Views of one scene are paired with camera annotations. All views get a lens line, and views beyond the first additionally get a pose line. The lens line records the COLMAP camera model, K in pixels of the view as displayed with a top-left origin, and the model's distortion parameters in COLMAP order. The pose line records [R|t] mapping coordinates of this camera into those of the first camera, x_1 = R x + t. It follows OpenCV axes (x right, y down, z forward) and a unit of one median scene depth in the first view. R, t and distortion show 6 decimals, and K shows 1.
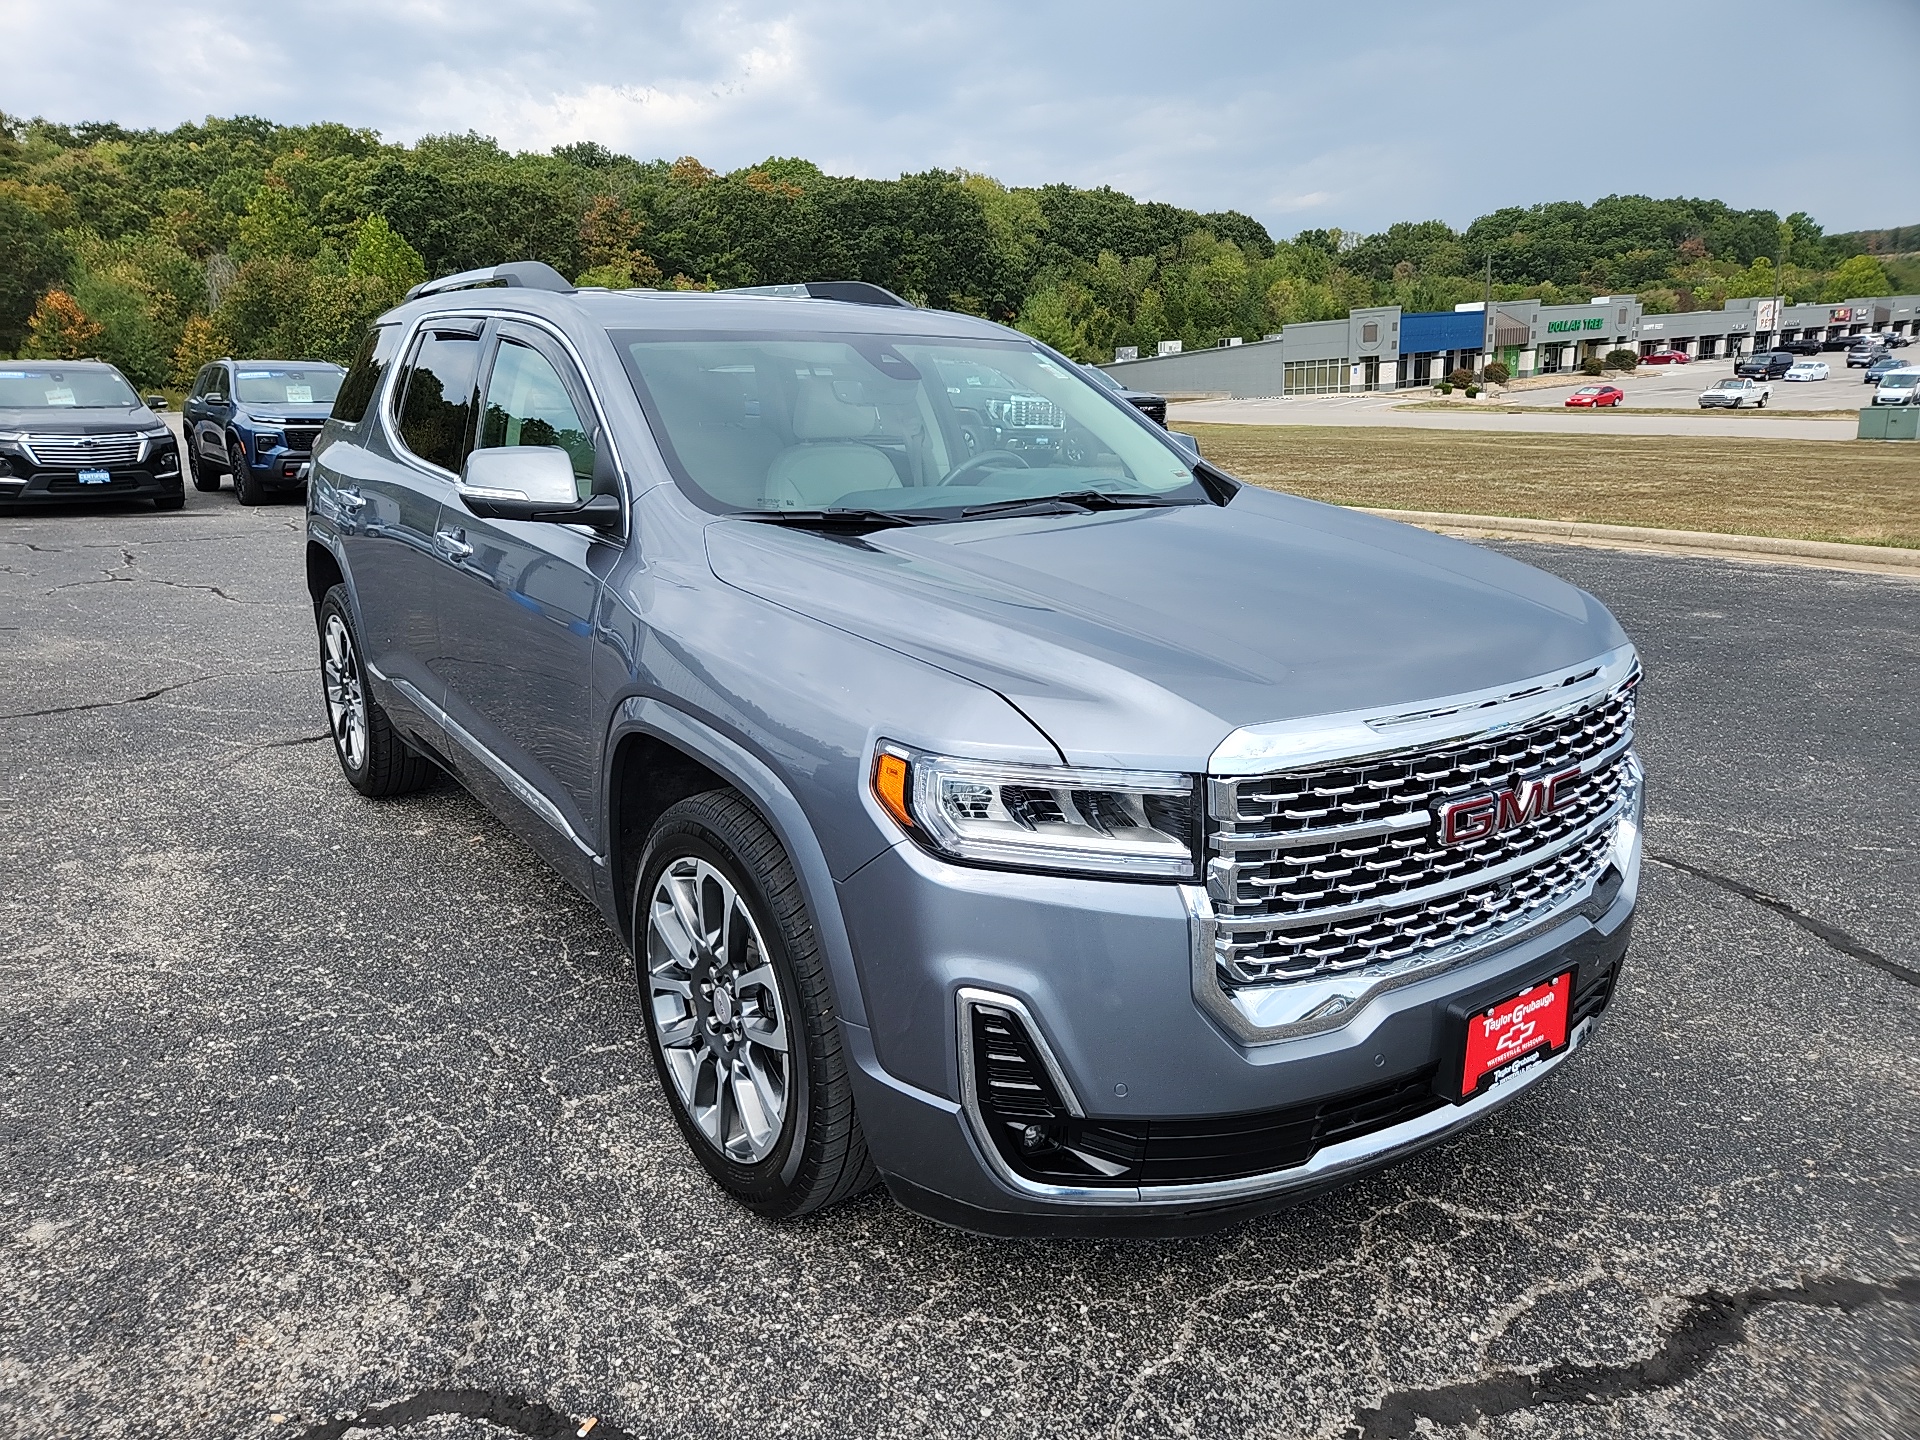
lens RADIAL K [[1291.5, 0, 938.1], [0, 1291.5, 714.2], [0, 0, 1]] dist [0.071524, -0.062791]
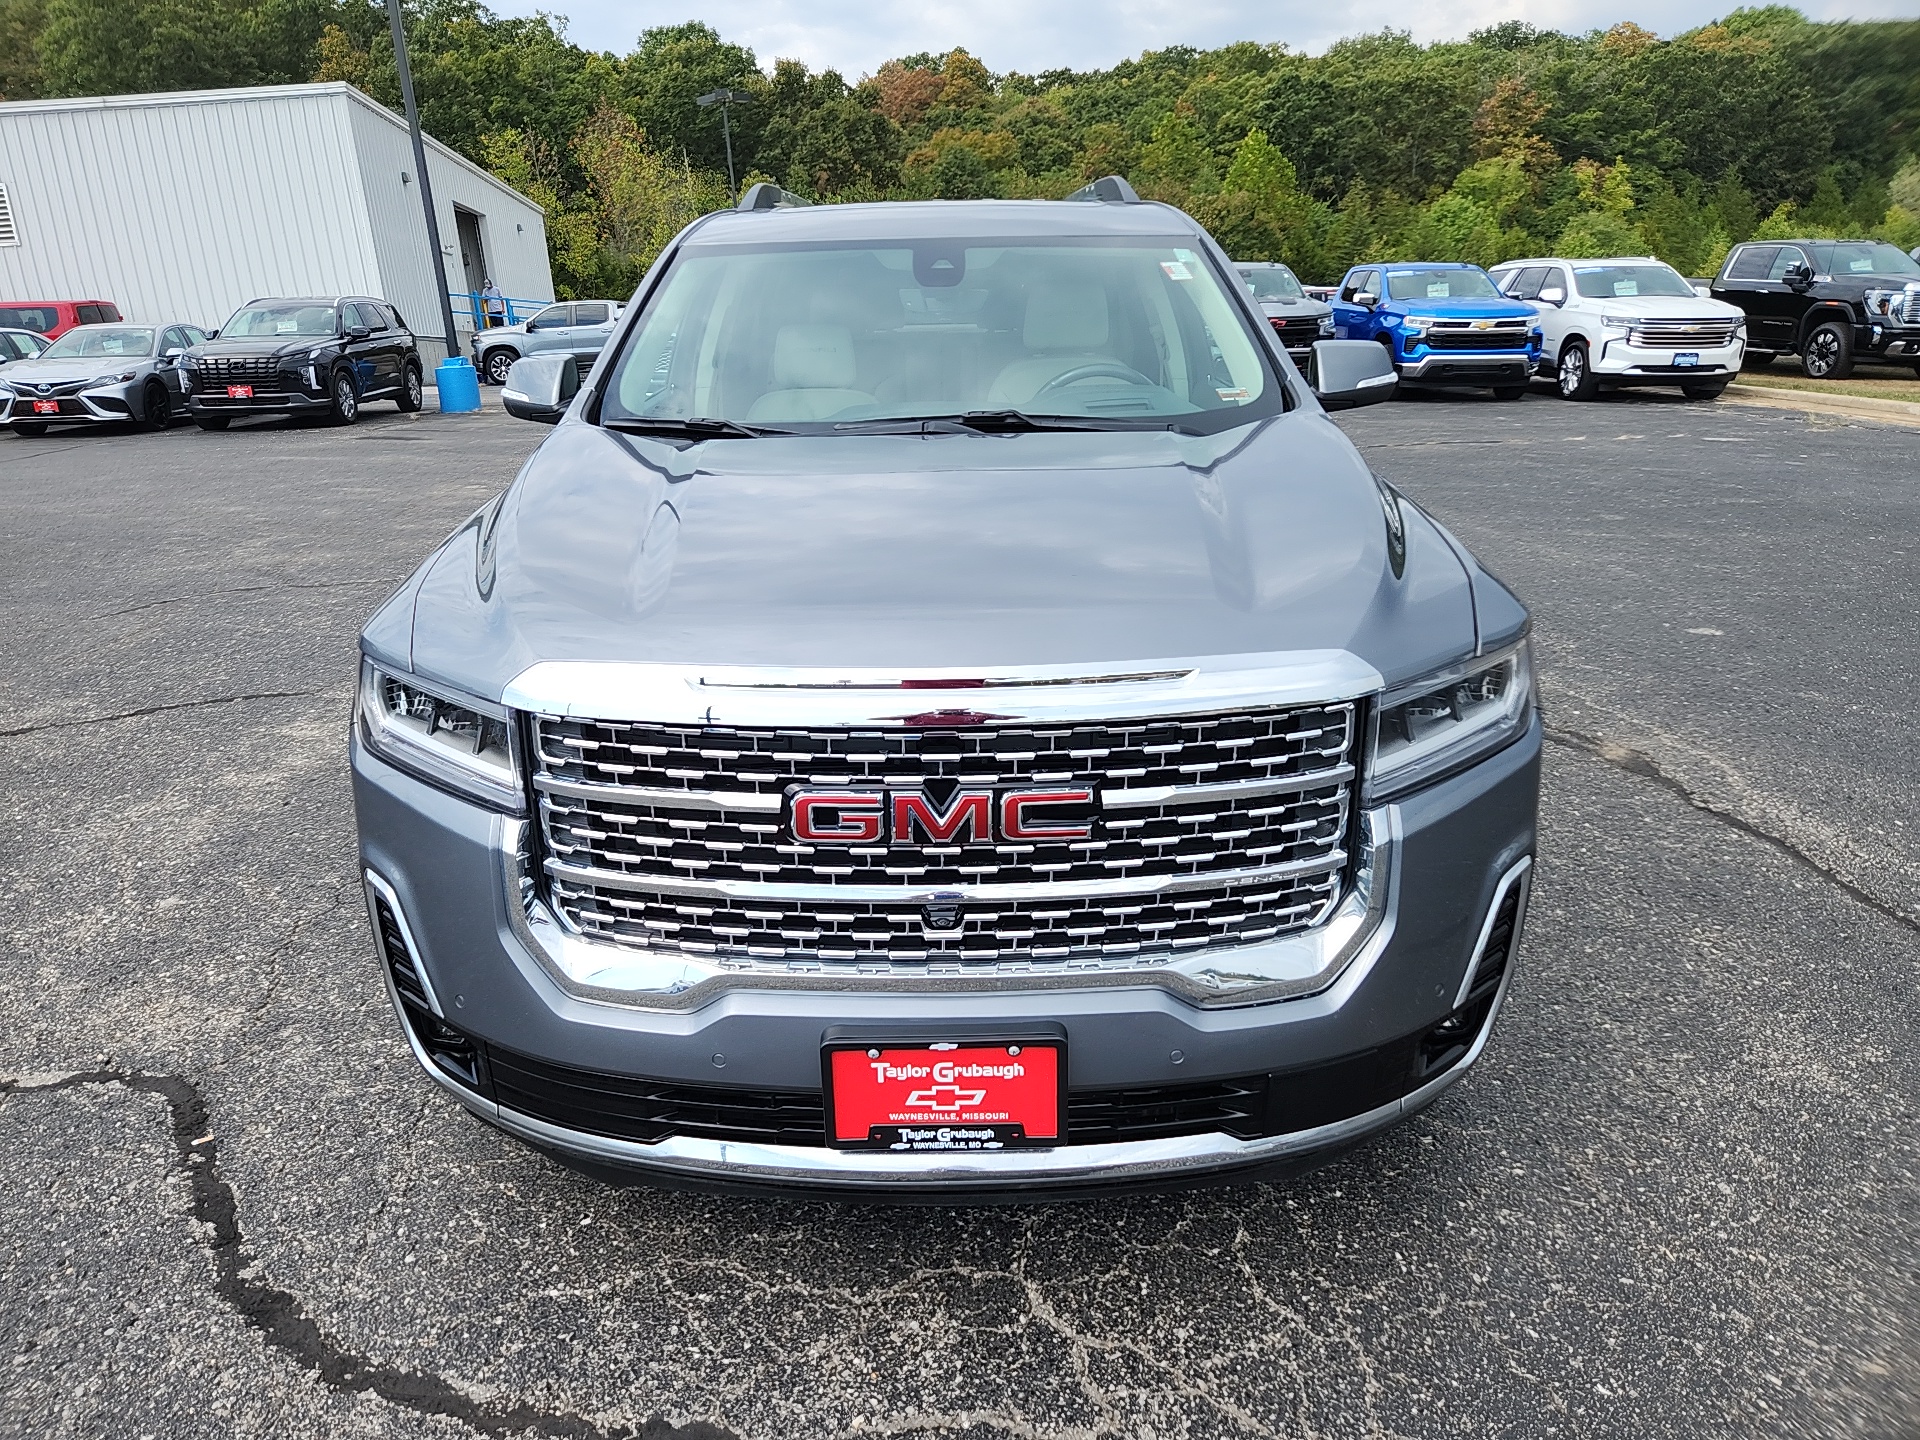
lens RADIAL K [[1291.5, 0, 938.1], [0, 1291.5, 714.2], [0, 0, 1]] dist [0.071524, -0.062791]
pose [[0.804681, 0.161163, -0.571415, 0.660302], [-0.124283, 0.986853, 0.103315, -0.055589], [0.580553, -0.012118, 0.814132, 0.264603]]
